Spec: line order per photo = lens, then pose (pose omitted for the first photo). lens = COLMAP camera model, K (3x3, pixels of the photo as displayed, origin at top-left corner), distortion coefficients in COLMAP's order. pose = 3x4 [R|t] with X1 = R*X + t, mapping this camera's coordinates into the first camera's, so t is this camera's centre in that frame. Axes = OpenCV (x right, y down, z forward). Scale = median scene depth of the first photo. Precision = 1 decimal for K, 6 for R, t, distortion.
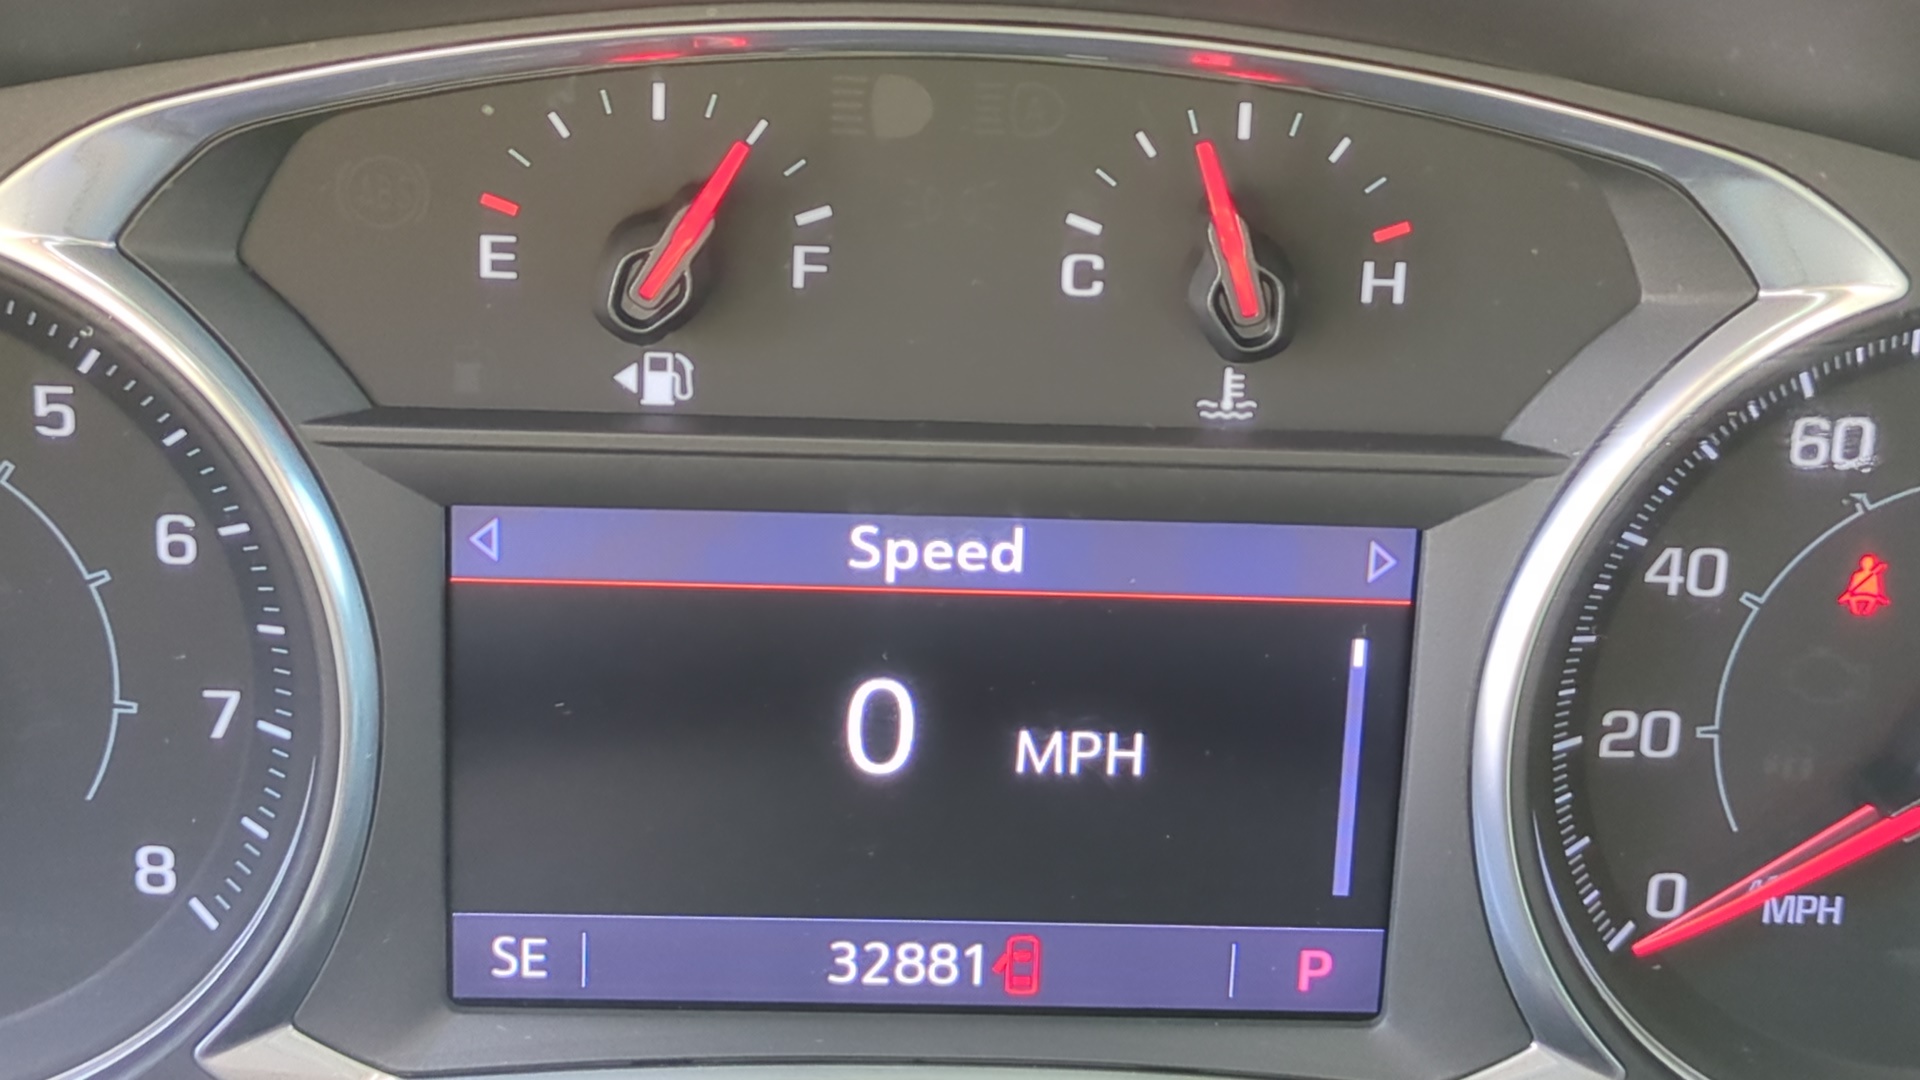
lens RADIAL K [[3248.0, 0, 966.8], [0, 3248.0, 534.2], [0, 0, 1]] dist [0.044591, 0.000000]
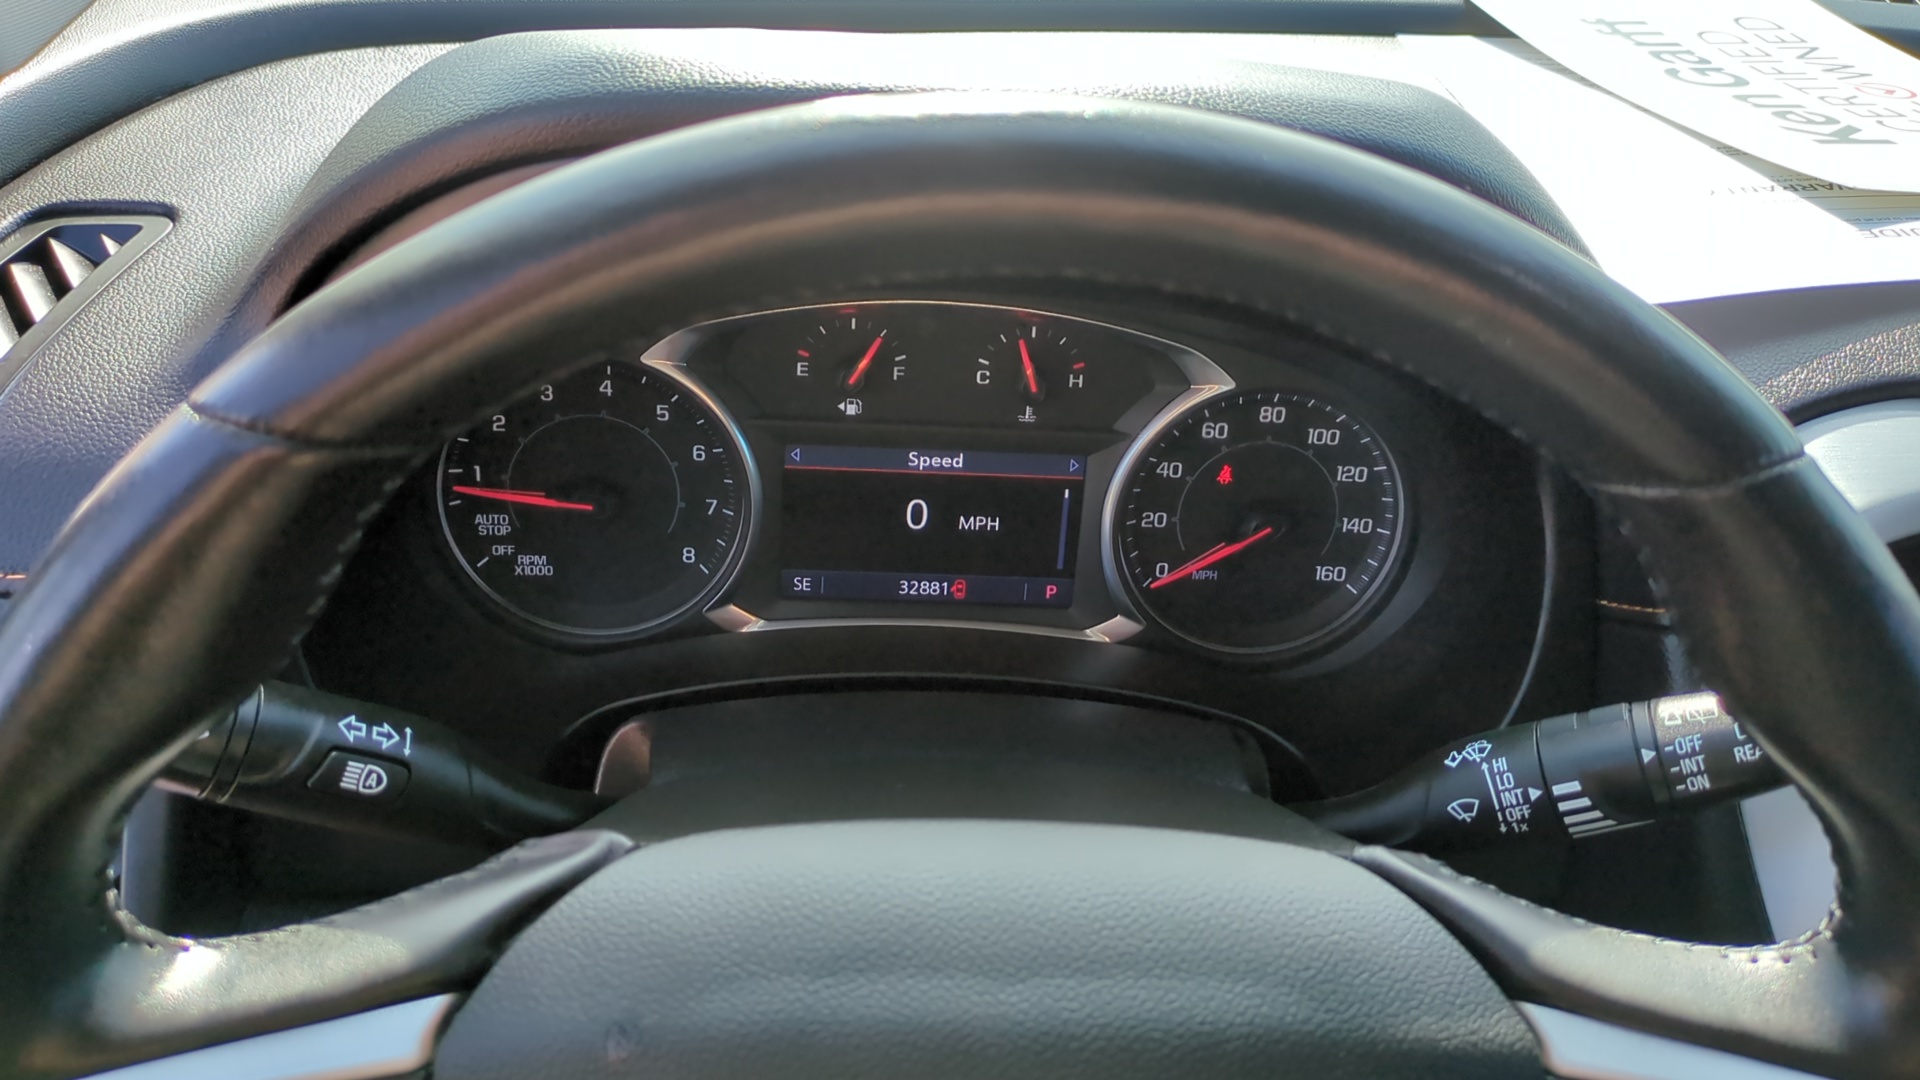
lens RADIAL K [[1655.6, 0, 965.6], [0, 1655.6, 548.8], [0, 0, 1]] dist [0.063253, -0.103914]
pose [[0.999325, 0.014806, 0.033608, -0.033732], [-0.018012, 0.995105, 0.097172, -0.067530], [-0.032004, -0.097712, 0.994700, -0.638965]]
